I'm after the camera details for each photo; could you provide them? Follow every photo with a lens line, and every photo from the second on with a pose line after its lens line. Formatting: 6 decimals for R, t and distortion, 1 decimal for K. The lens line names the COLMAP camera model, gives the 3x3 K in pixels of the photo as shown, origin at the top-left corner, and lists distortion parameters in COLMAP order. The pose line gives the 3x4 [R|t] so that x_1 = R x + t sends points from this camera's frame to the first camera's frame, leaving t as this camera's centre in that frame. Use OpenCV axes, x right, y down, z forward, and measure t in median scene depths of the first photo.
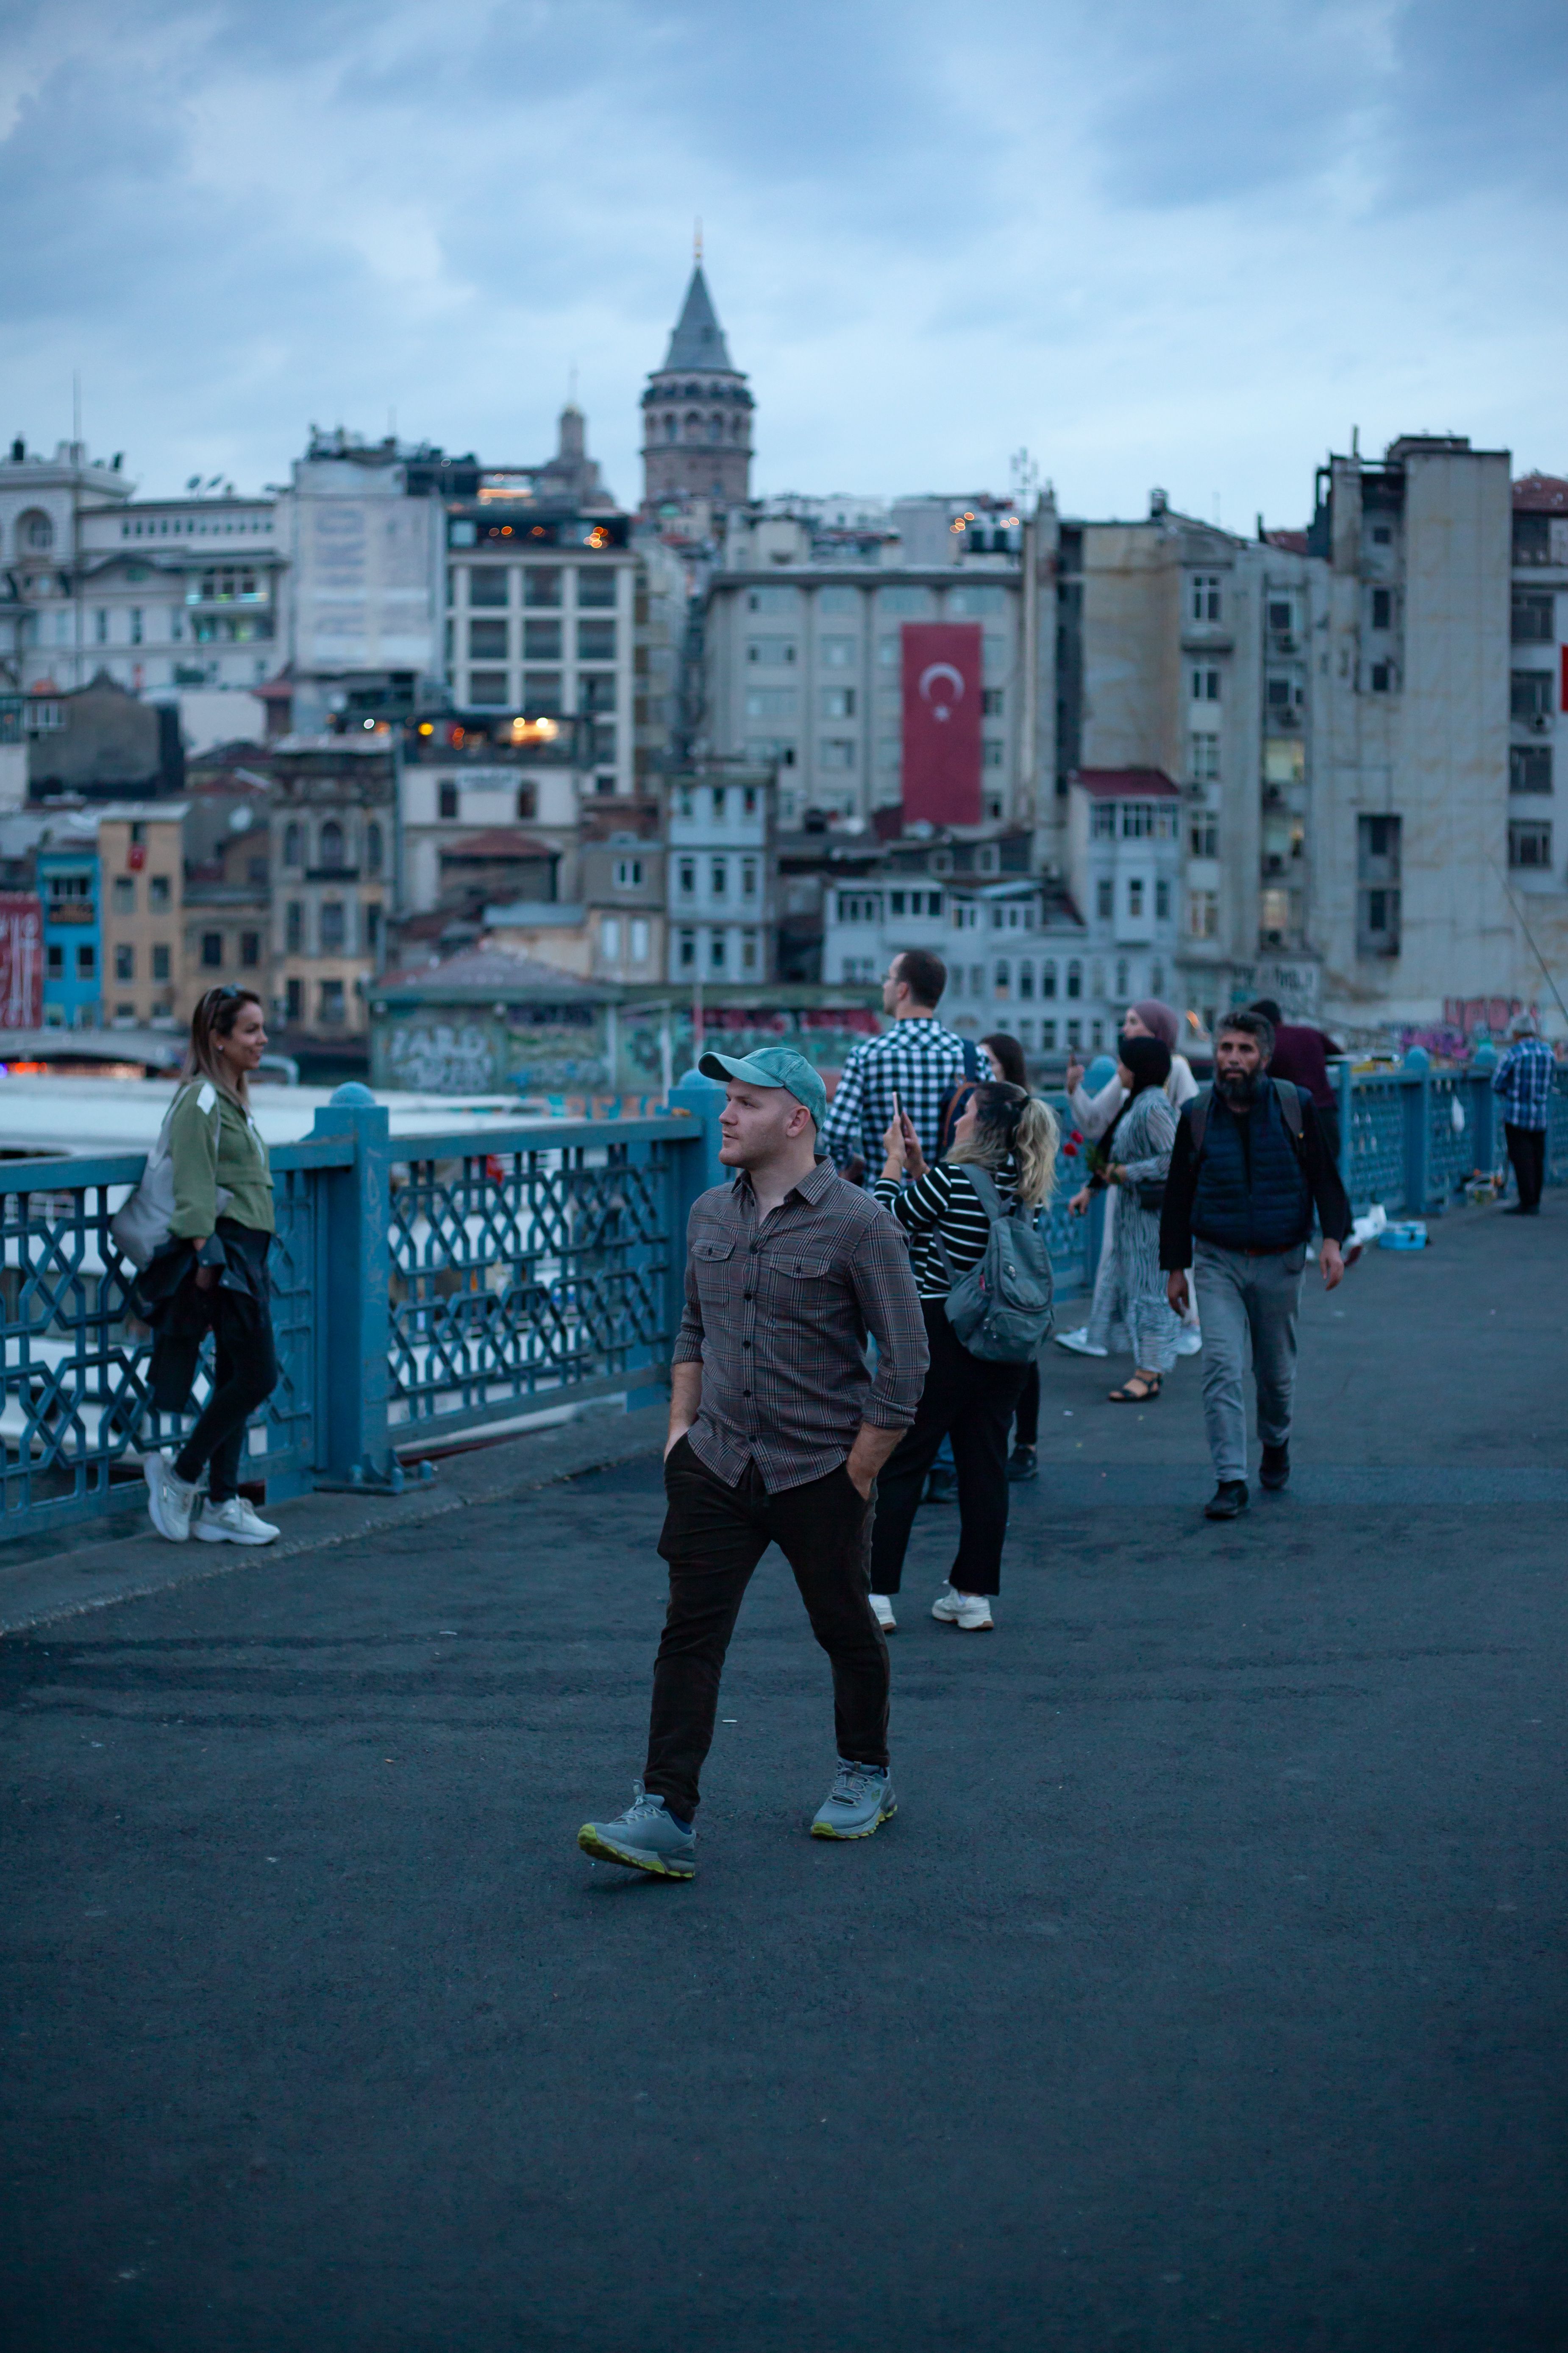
lens RADIAL K [[3420.7, 0, 784.3], [0, 3420.7, 1176.4], [0, 0, 1]] dist [-0.044541, 0.000000]
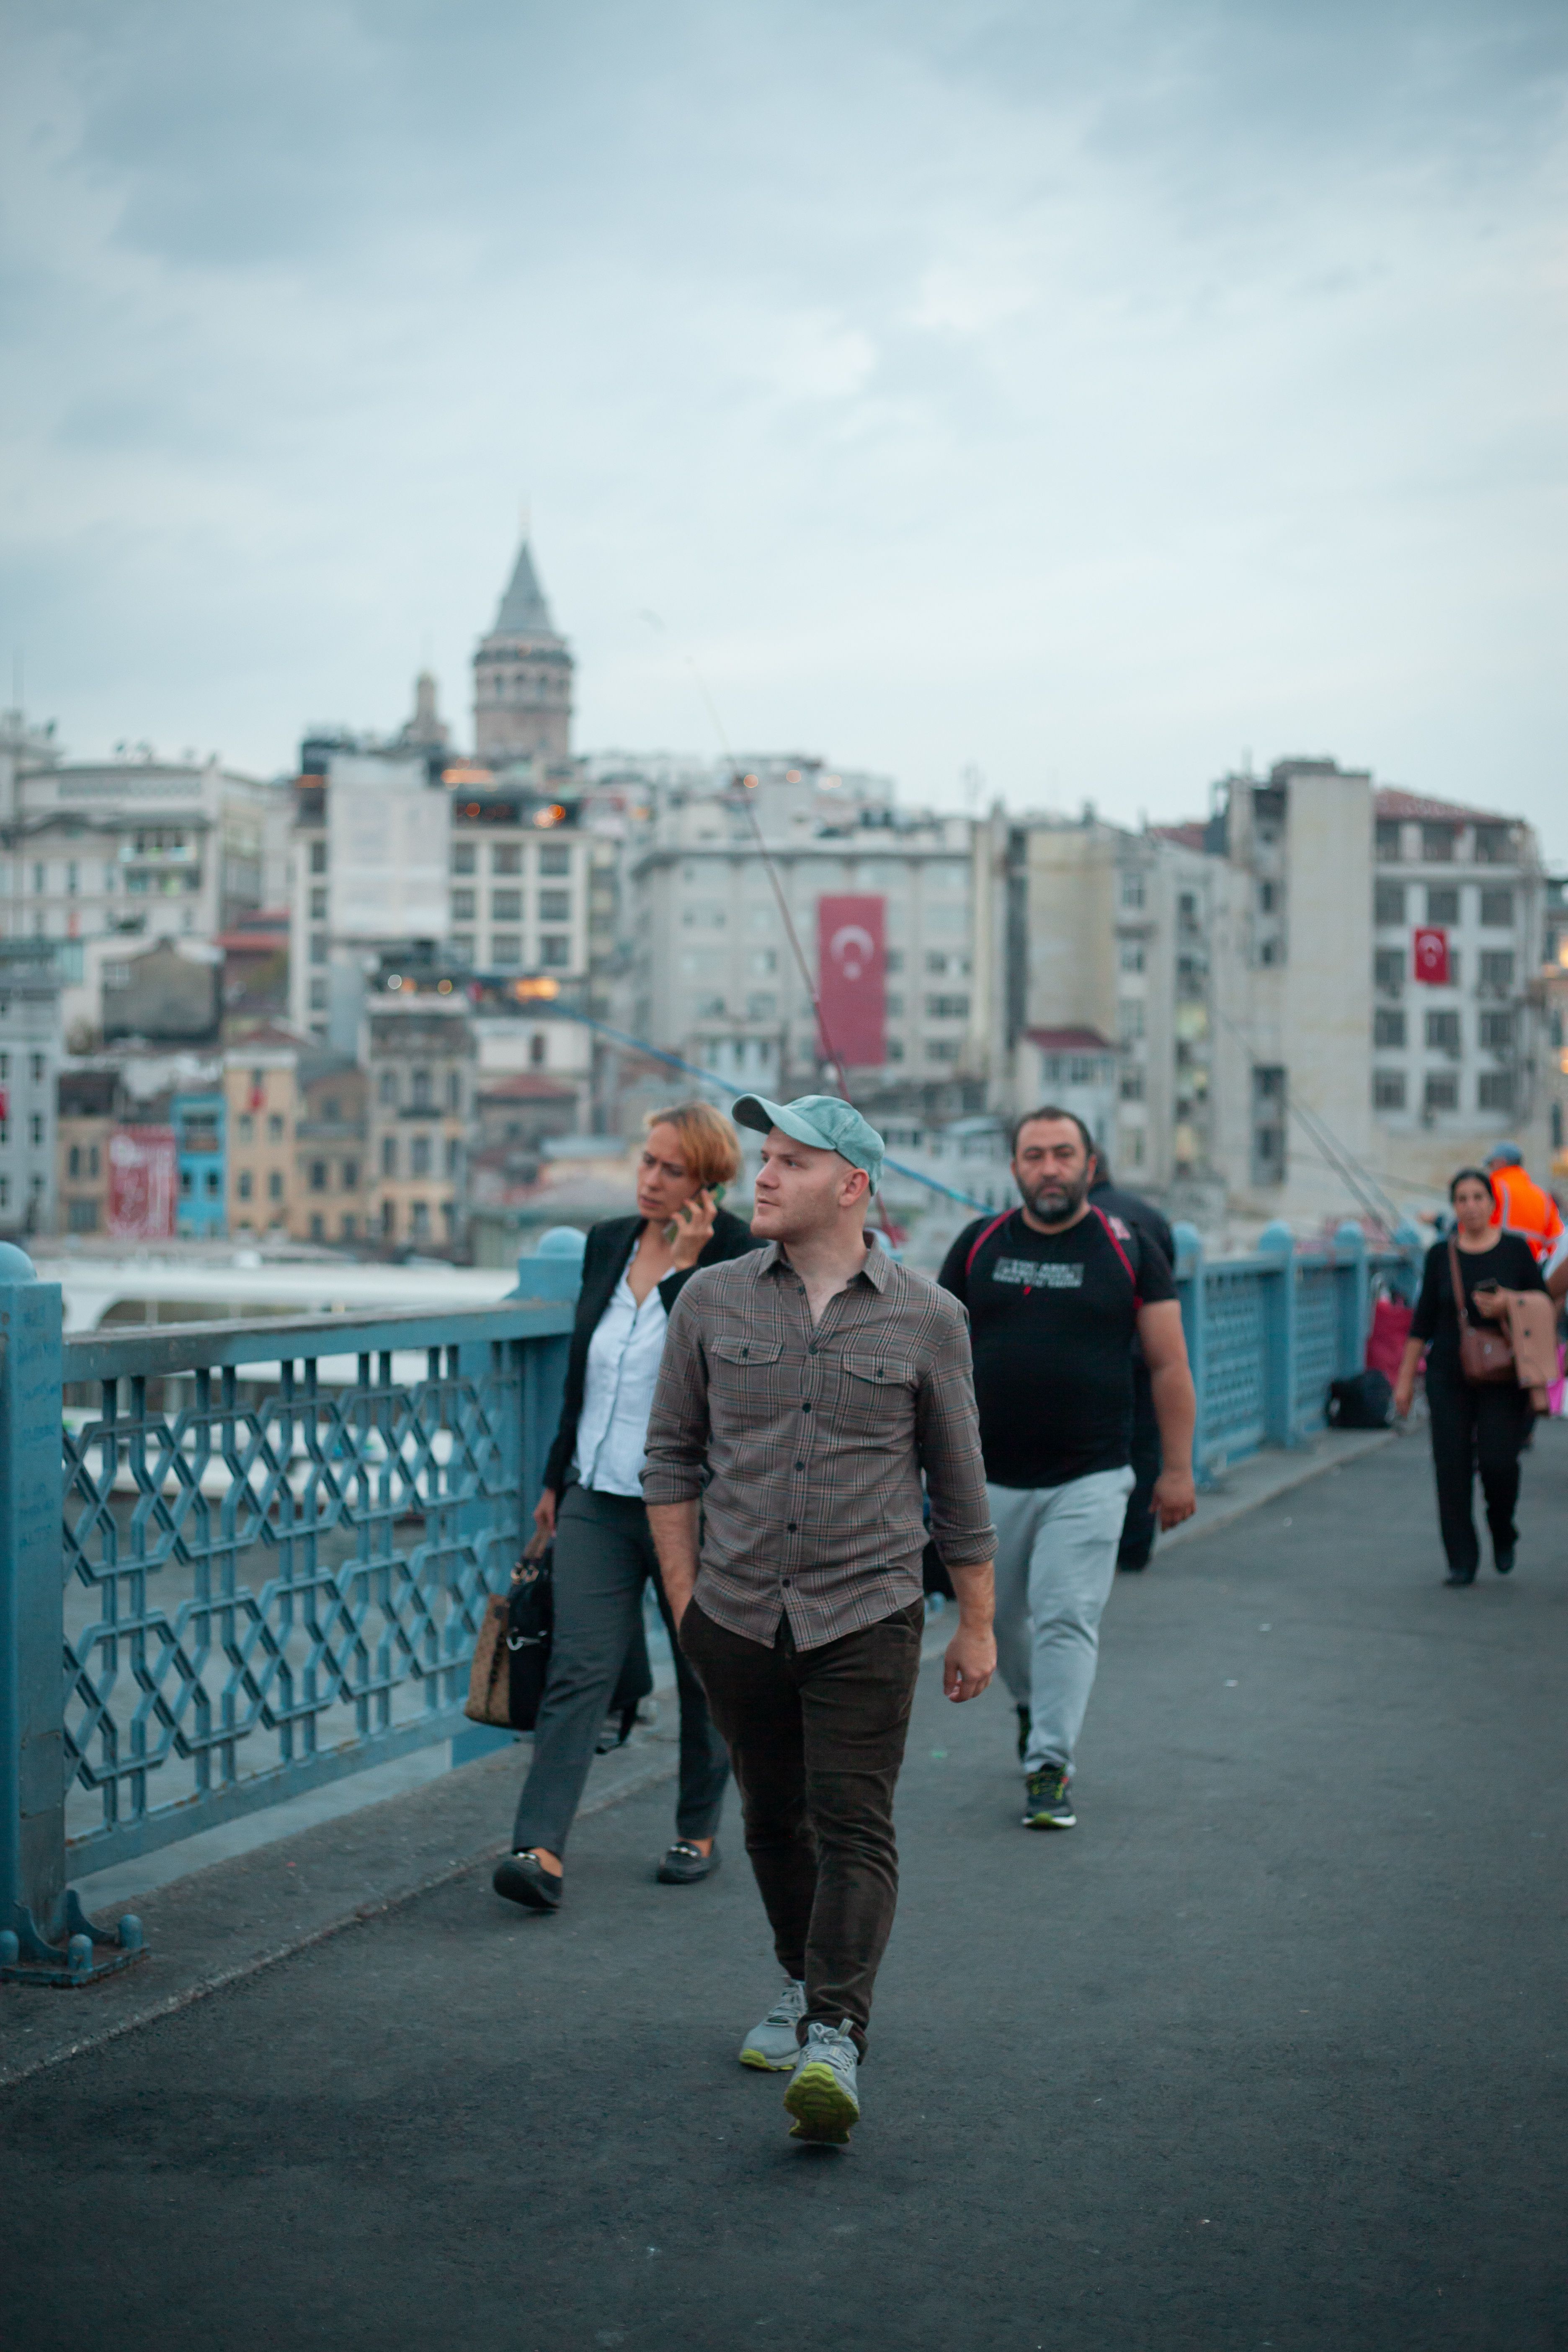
lens RADIAL K [[3366.6, 0, 773.8], [0, 3366.6, 1173.9], [0, 0, 1]] dist [-0.016689, 0.000000]
pose [[0.997254, 0.001560, 0.074039, -0.084806], [0.003284, 0.997863, -0.065253, 0.009680], [-0.073982, 0.065317, 0.995118, -0.167967]]
